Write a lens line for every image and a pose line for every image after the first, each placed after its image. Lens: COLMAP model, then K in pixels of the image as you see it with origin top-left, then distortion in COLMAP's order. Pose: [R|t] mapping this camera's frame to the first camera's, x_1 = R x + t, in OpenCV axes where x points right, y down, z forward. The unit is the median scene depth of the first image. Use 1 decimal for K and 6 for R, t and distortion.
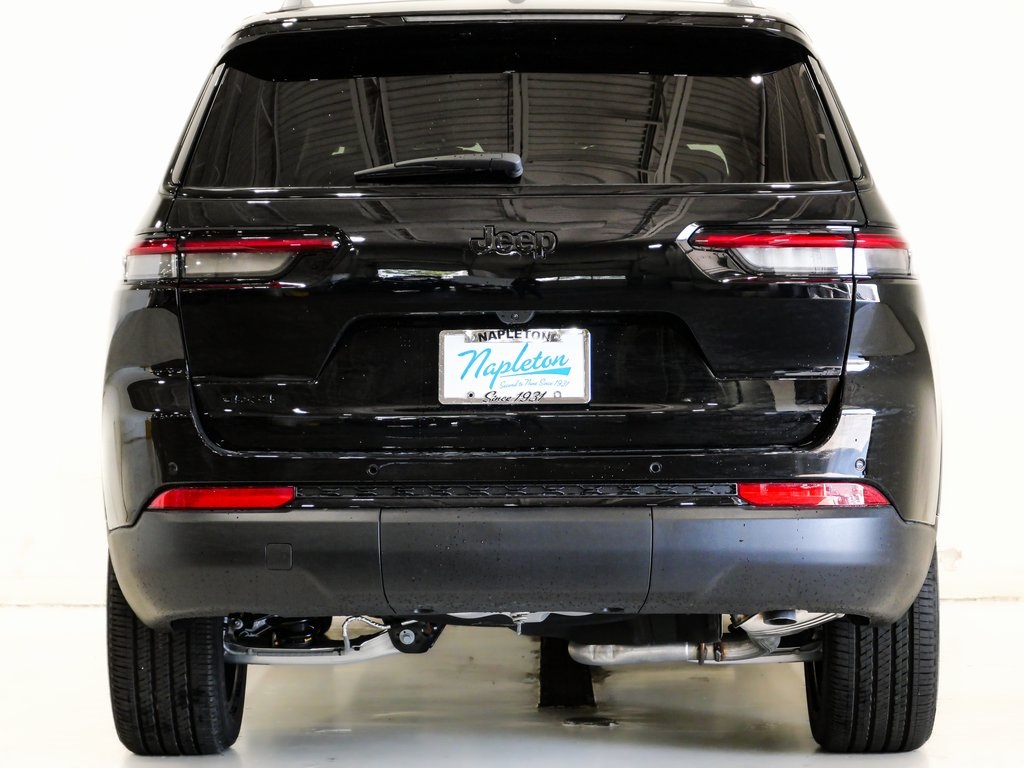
lens RADIAL K [[2970.2, 0, 508.7], [0, 2970.2, 386.0], [0, 0, 1]] dist [0.033987, 0.000000]
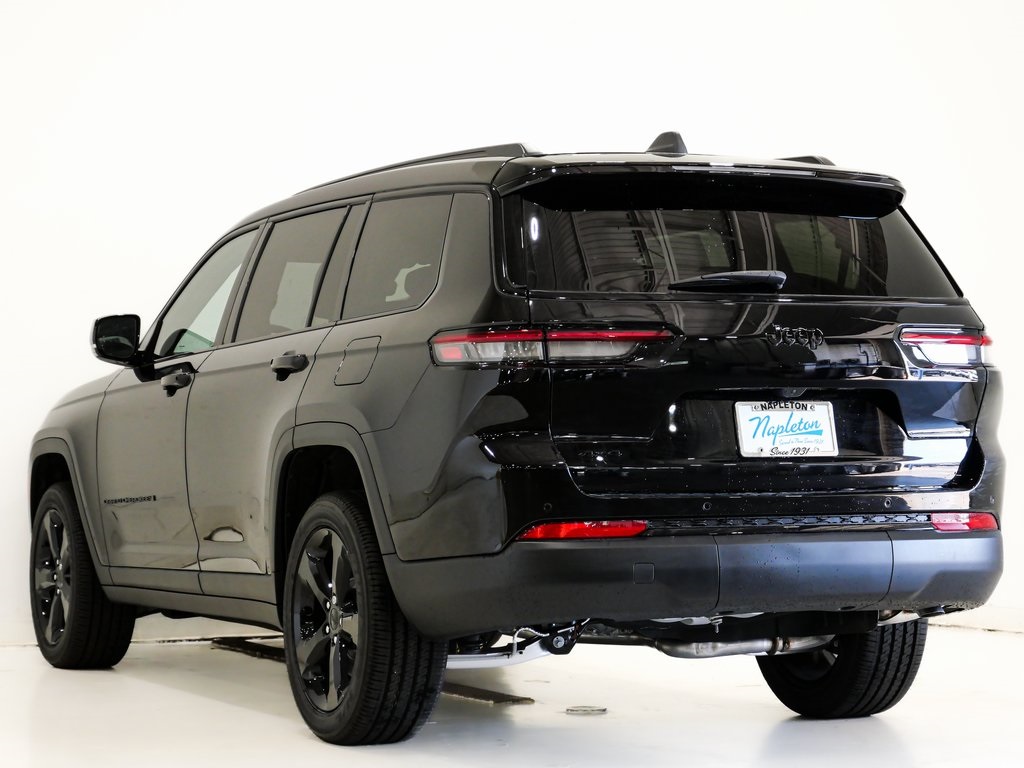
lens RADIAL K [[2897.3, 0, 511.7], [0, 2897.3, 377.6], [0, 0, 1]] dist [0.079315, 0.000000]
pose [[0.894347, 0.009195, 0.447279, -0.698792], [0.003420, 0.999619, -0.027390, 0.005778], [-0.447360, 0.026026, 0.893975, -0.123246]]
